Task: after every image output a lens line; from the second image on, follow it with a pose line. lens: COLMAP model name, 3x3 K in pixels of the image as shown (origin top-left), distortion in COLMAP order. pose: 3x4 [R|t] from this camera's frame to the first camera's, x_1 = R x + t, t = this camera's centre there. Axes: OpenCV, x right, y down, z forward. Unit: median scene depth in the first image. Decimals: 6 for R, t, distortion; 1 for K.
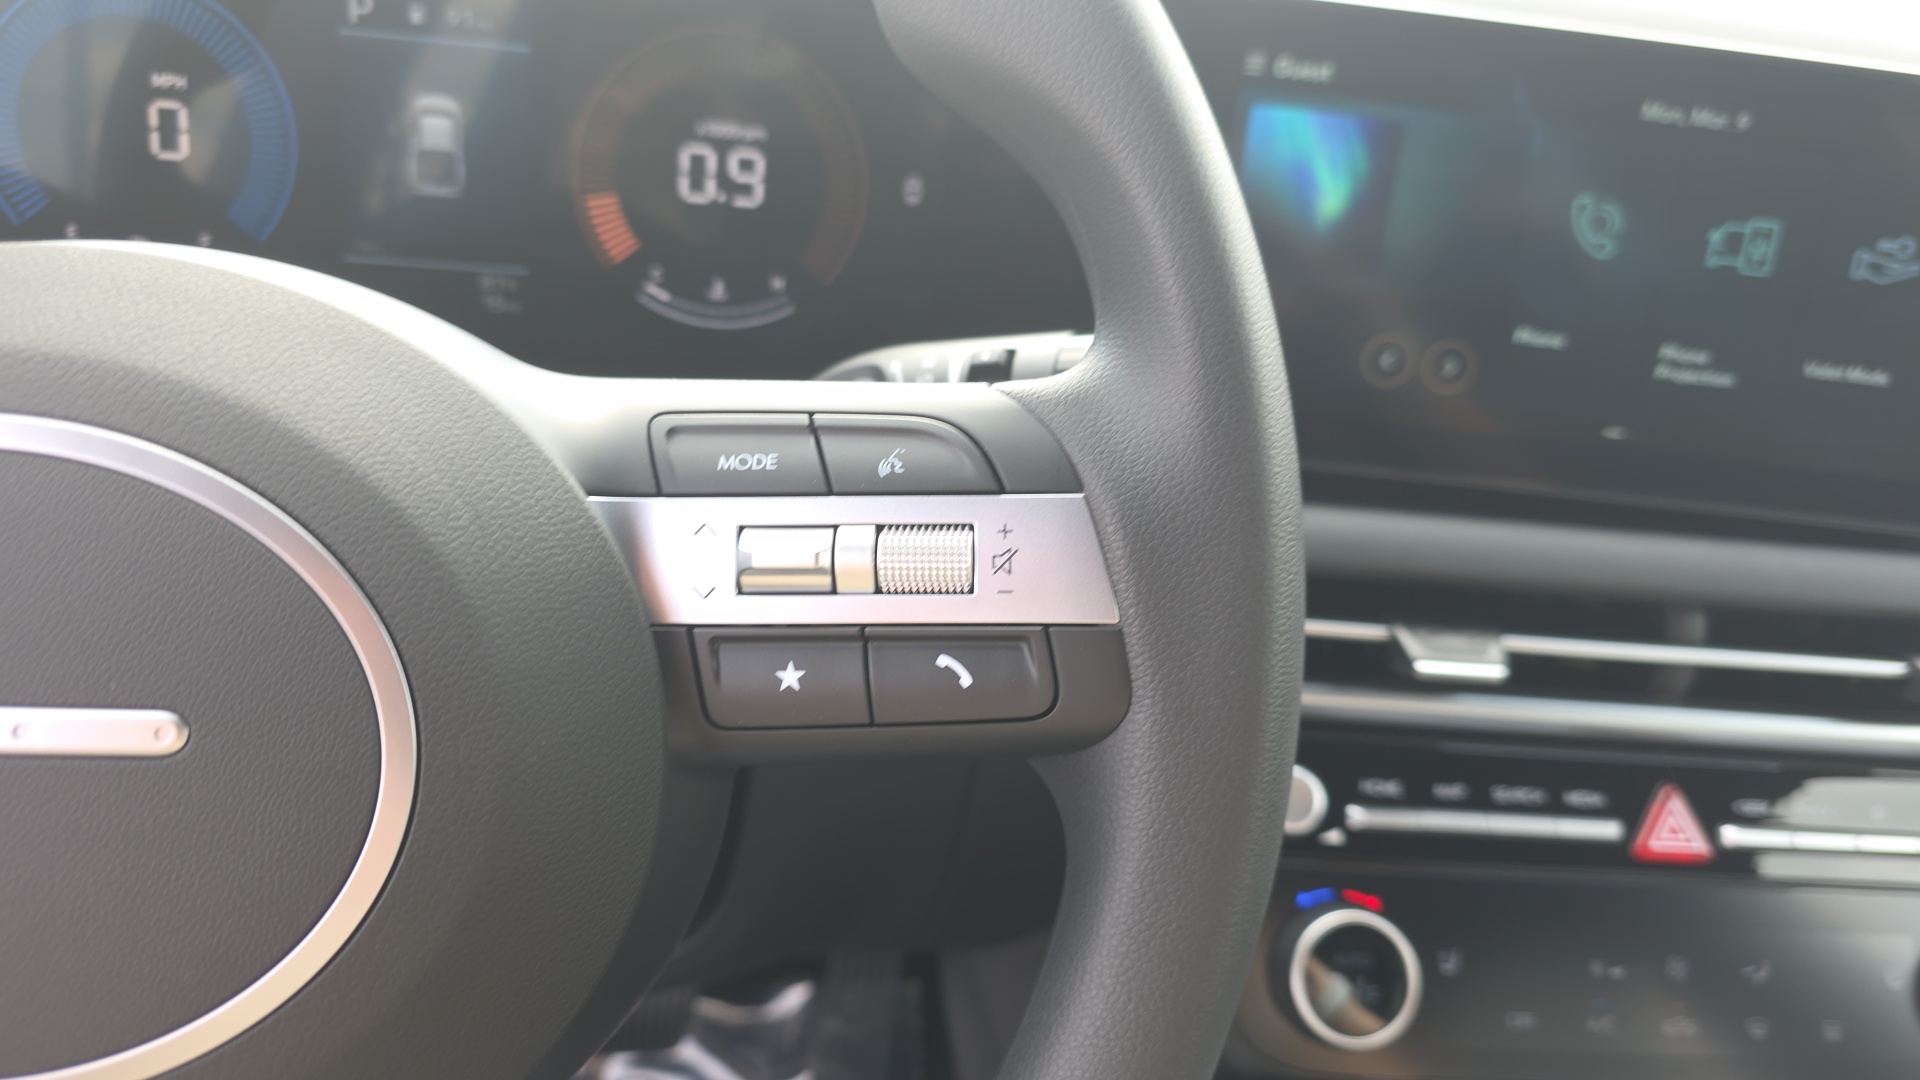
lens RADIAL K [[1395.5, 0, 970.2], [0, 1395.5, 525.0], [0, 0, 1]] dist [-0.019923, -0.000305]
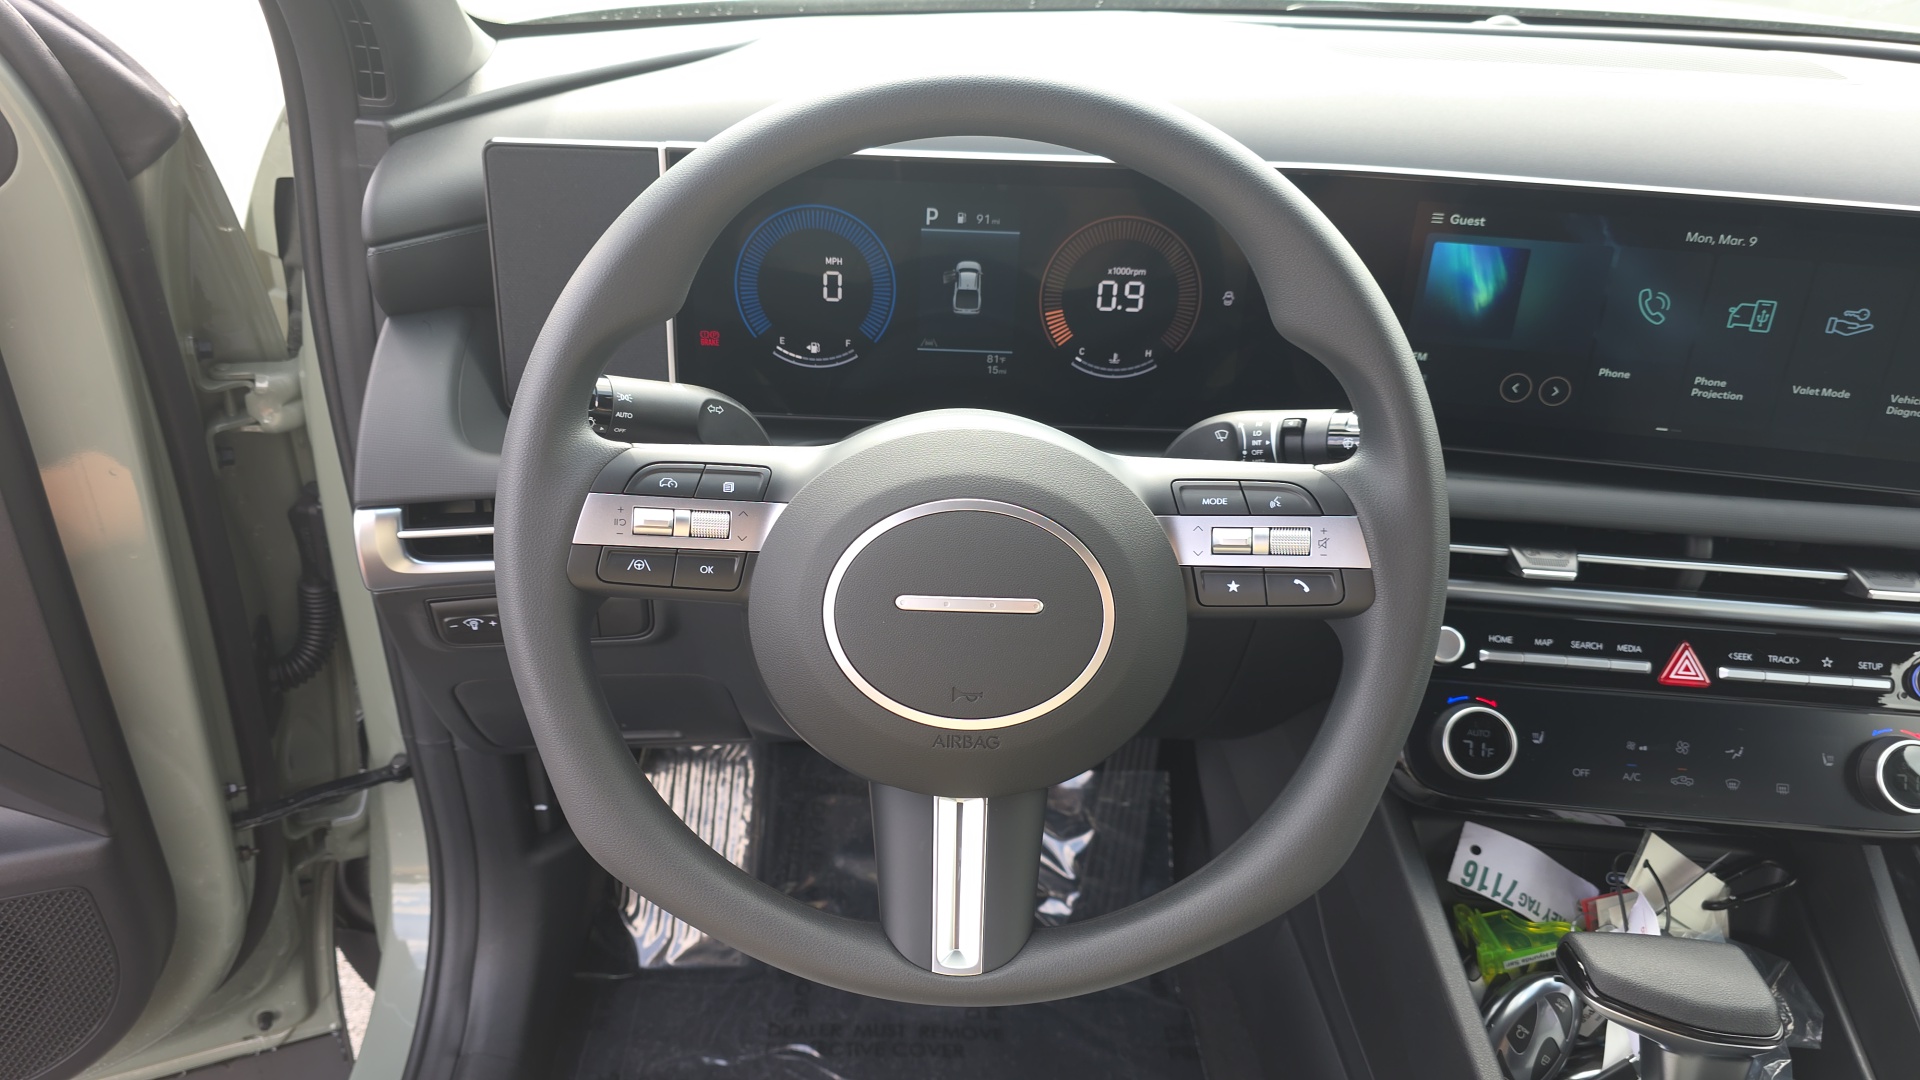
lens RADIAL K [[1319.2, 0, 922.9], [0, 1319.2, 545.9], [0, 0, 1]] dist [0.053400, -0.060687]
pose [[0.987414, 0.005458, -0.158060, -0.157115], [0.012362, 0.993683, 0.111537, -0.123276], [0.157671, -0.112087, 0.981110, -0.739034]]
